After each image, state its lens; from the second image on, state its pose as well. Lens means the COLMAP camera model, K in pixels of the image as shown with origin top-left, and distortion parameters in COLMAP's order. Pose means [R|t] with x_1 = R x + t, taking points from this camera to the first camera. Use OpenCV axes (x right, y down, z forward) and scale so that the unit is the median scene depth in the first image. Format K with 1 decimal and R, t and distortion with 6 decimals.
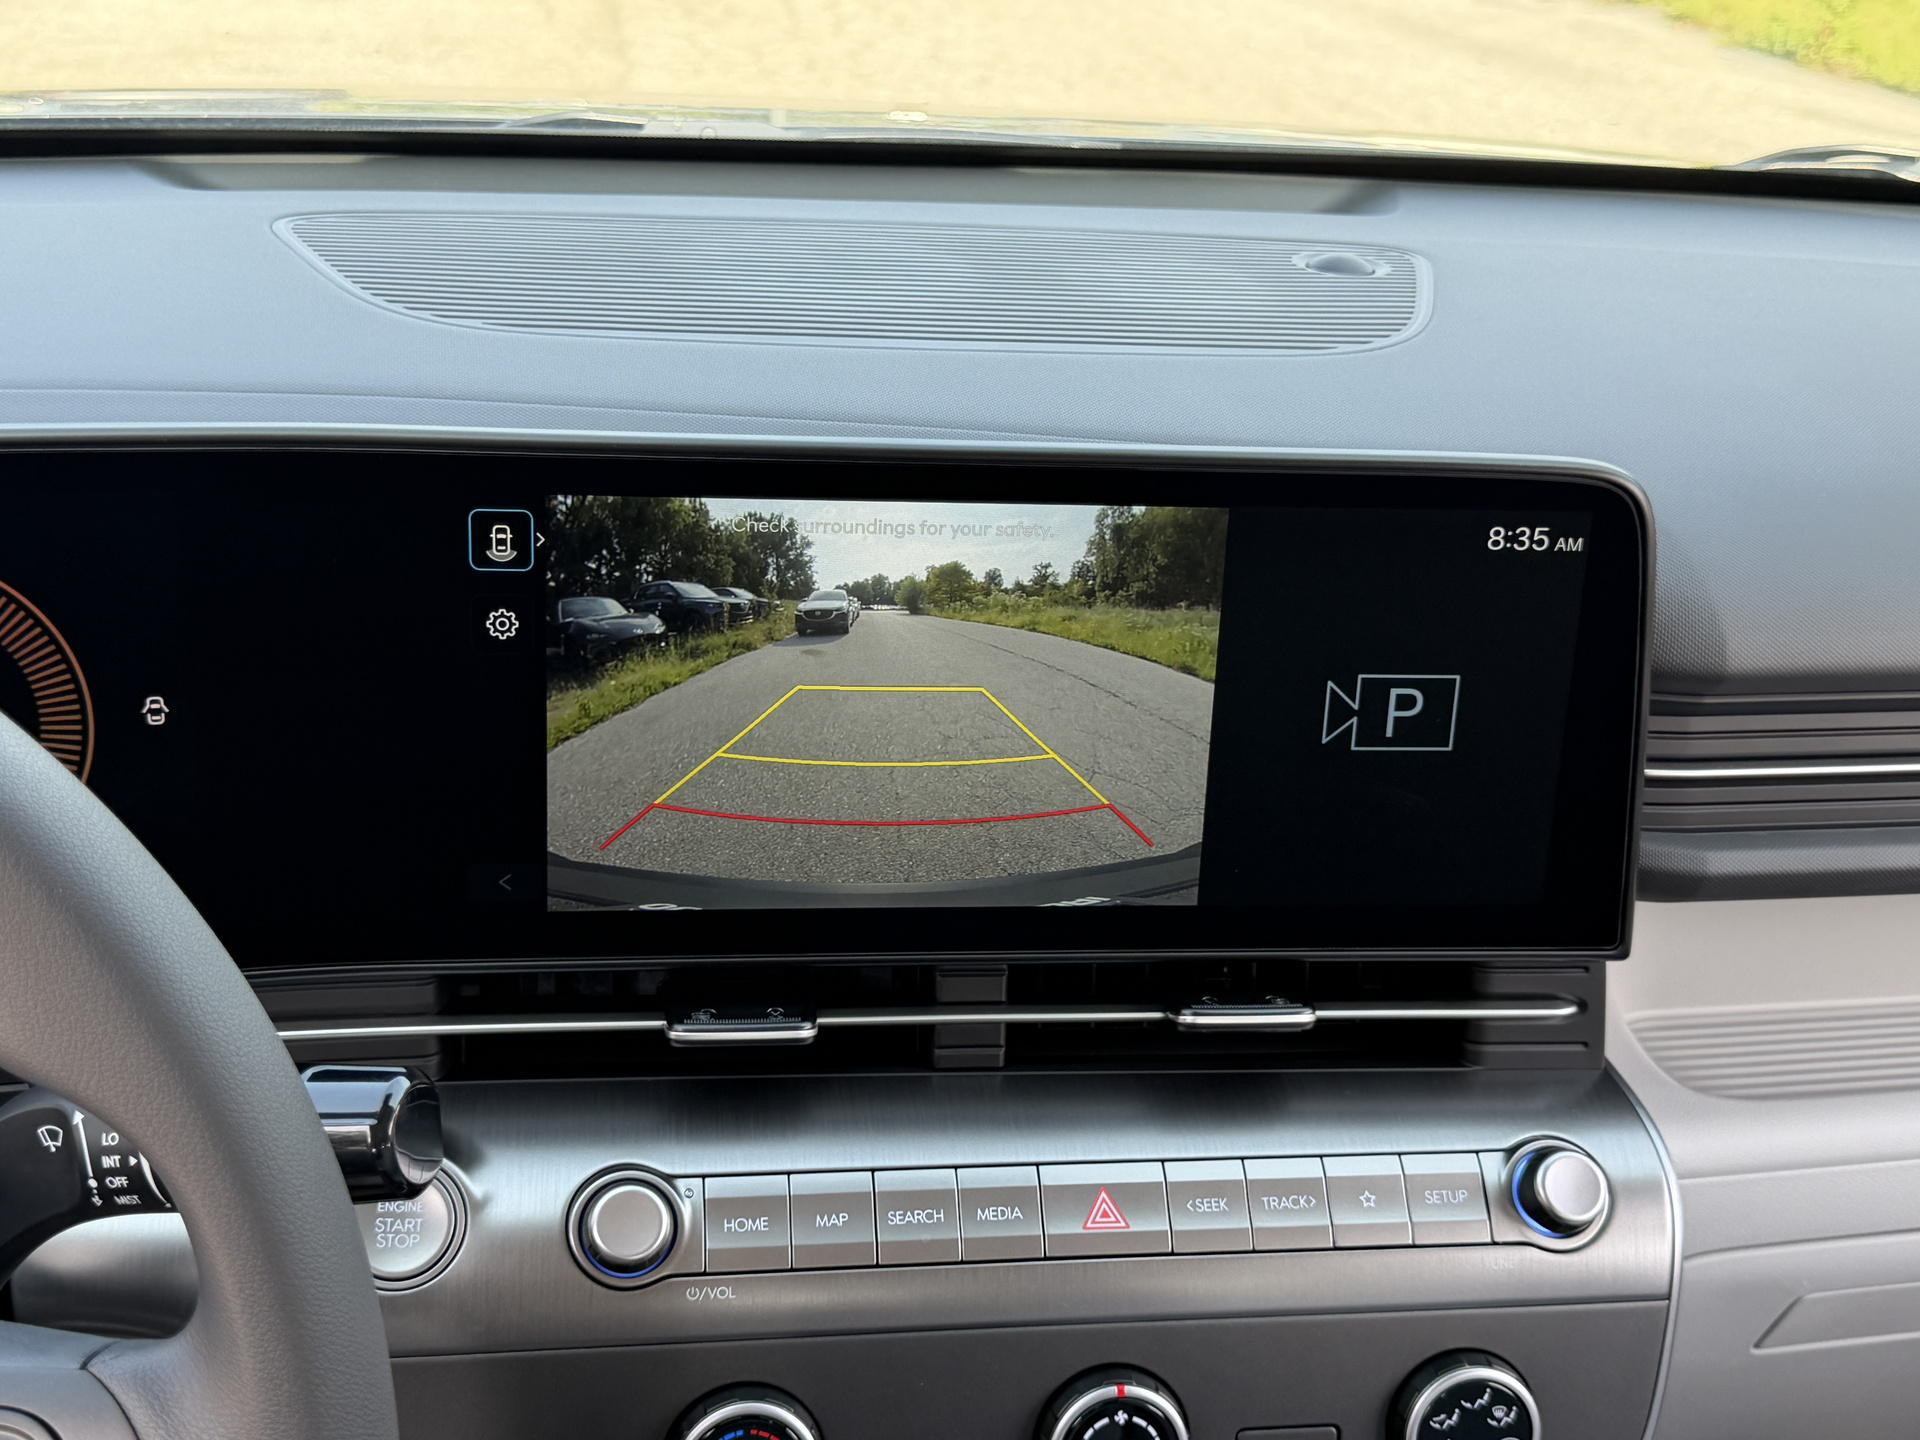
lens RADIAL K [[2303.9, 0, 950.6], [0, 2303.9, 711.0], [0, 0, 1]] dist [0.082326, 0.000000]
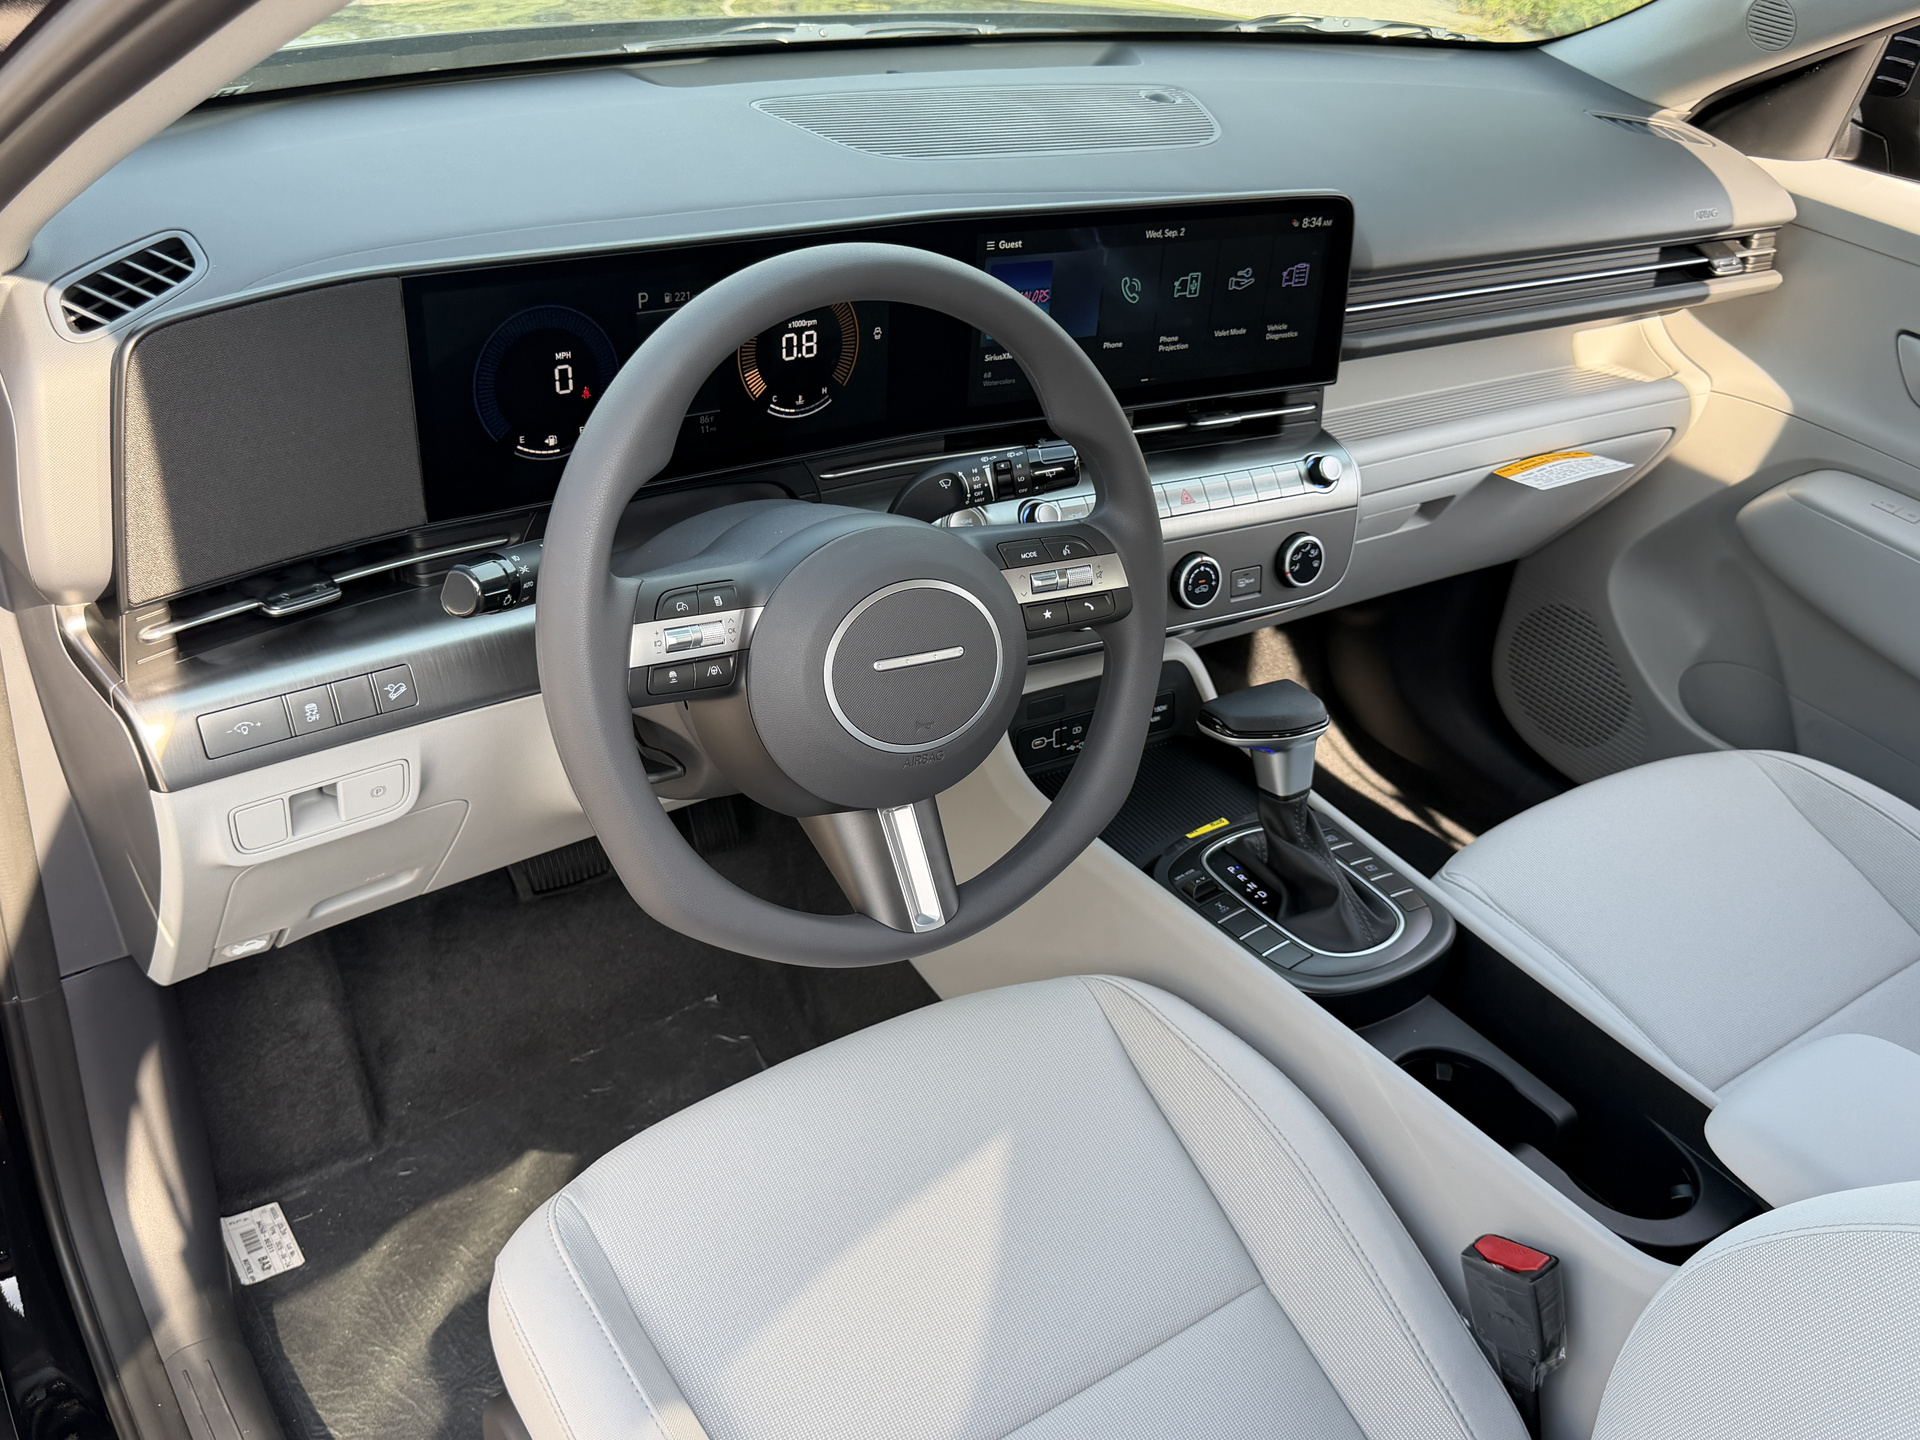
lens RADIAL K [[1709.9, 0, 955.2], [0, 1709.9, 729.2], [0, 0, 1]] dist [0.111310, -0.076936]
pose [[0.928414, -0.164804, 0.332996, -0.880972], [0.089175, 0.968885, 0.230890, -0.006278], [-0.360686, -0.184666, 0.914223, -0.764564]]
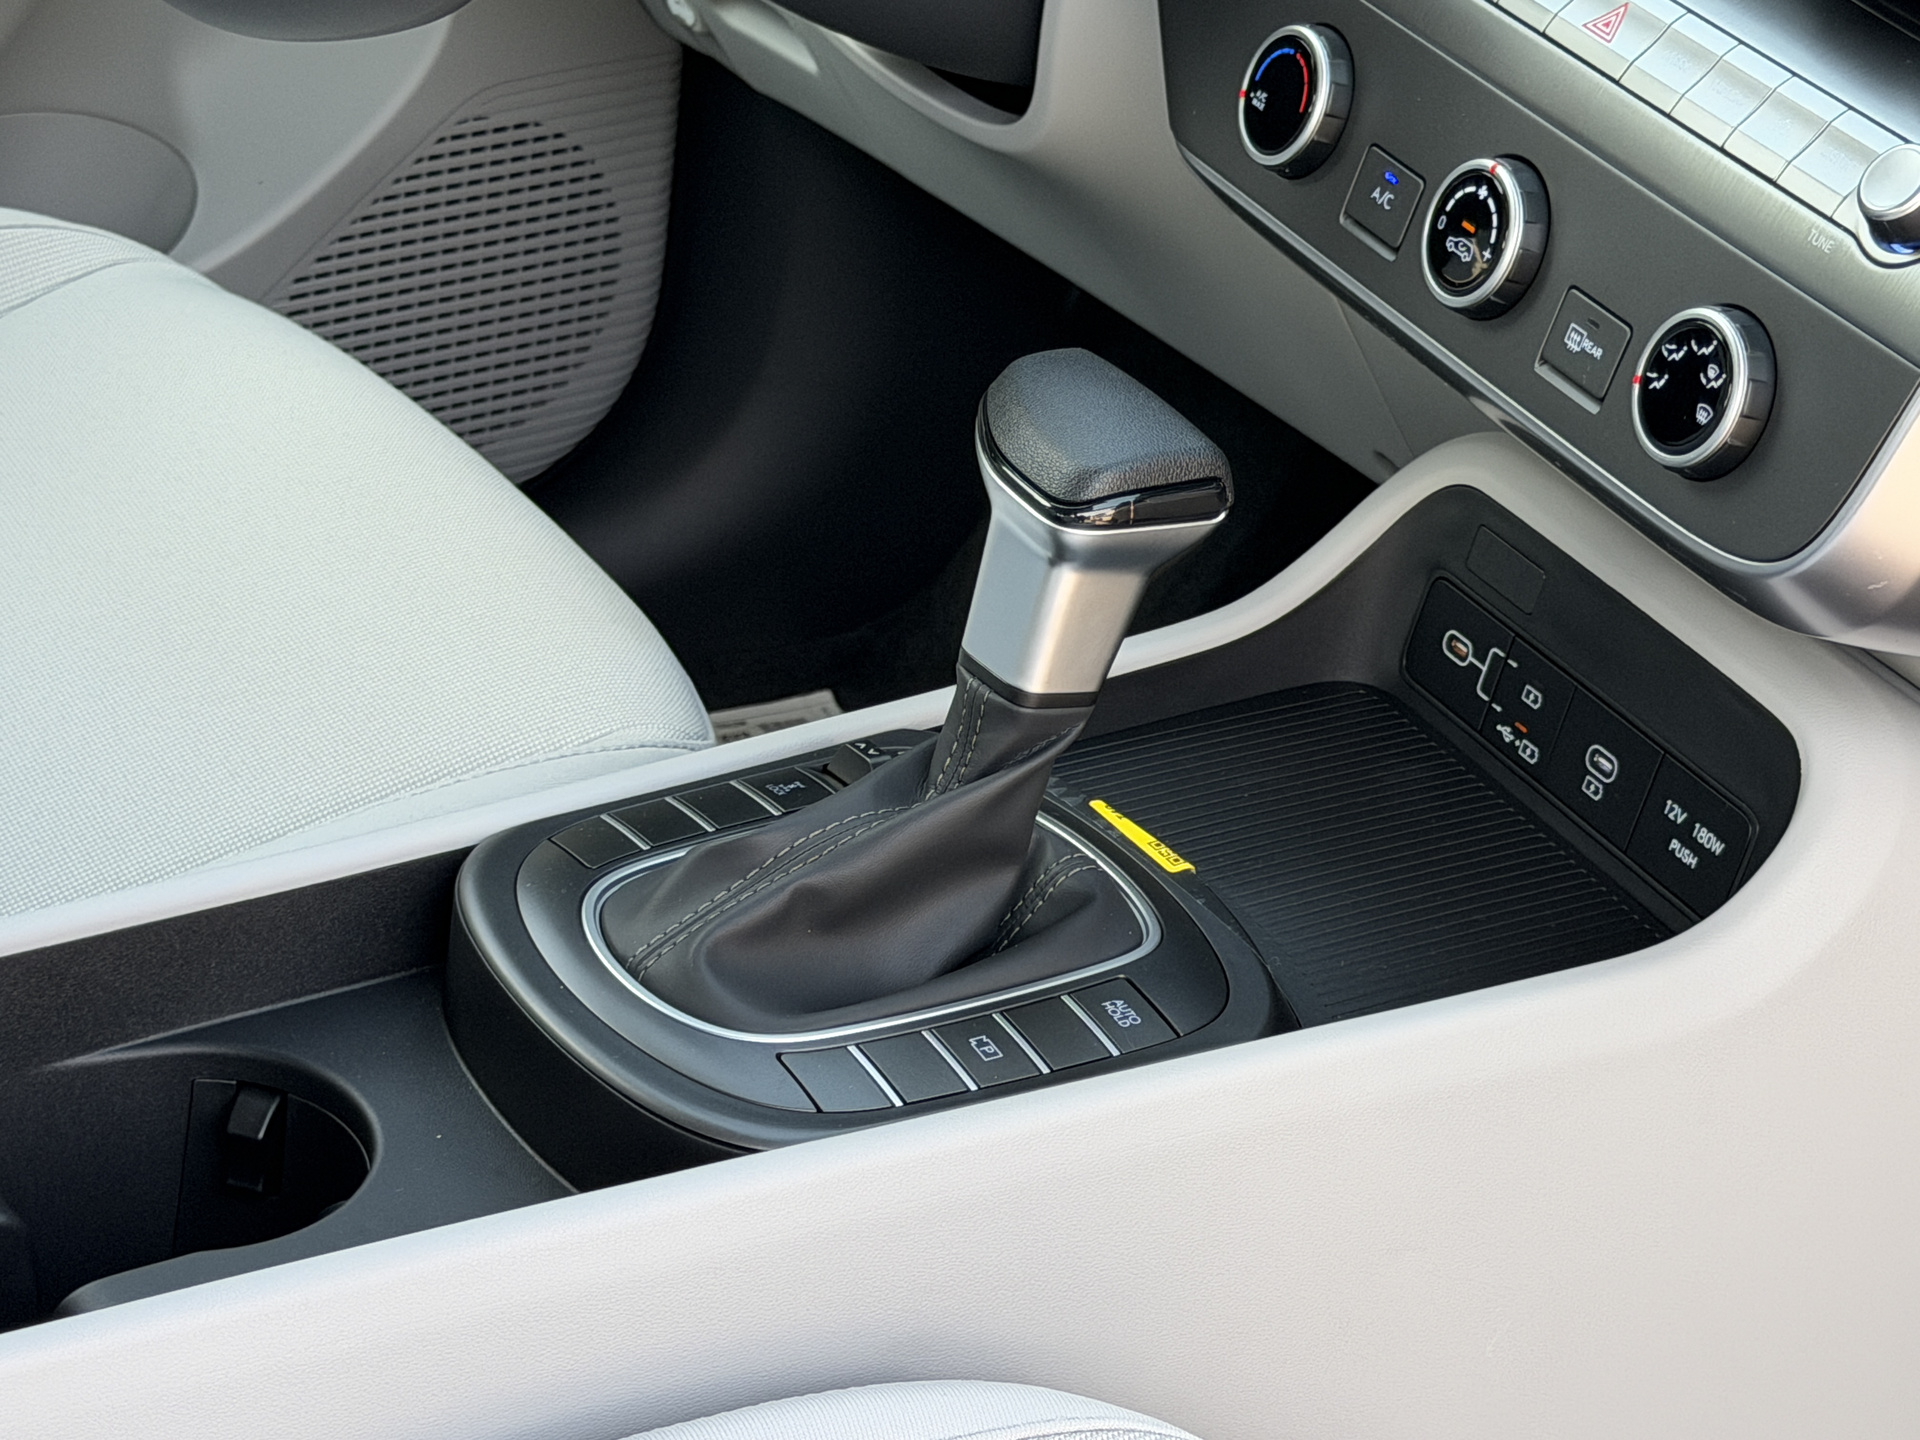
lens RADIAL K [[4430.2, 0, 964.6], [0, 4430.2, 731.0], [0, 0, 1]] dist [0.160328, 0.000000]
pose [[0.304433, 0.430779, -0.849558, 1.630149], [-0.427054, 0.858959, 0.282514, 0.063798], [0.851437, 0.276800, 0.445462, 0.052212]]
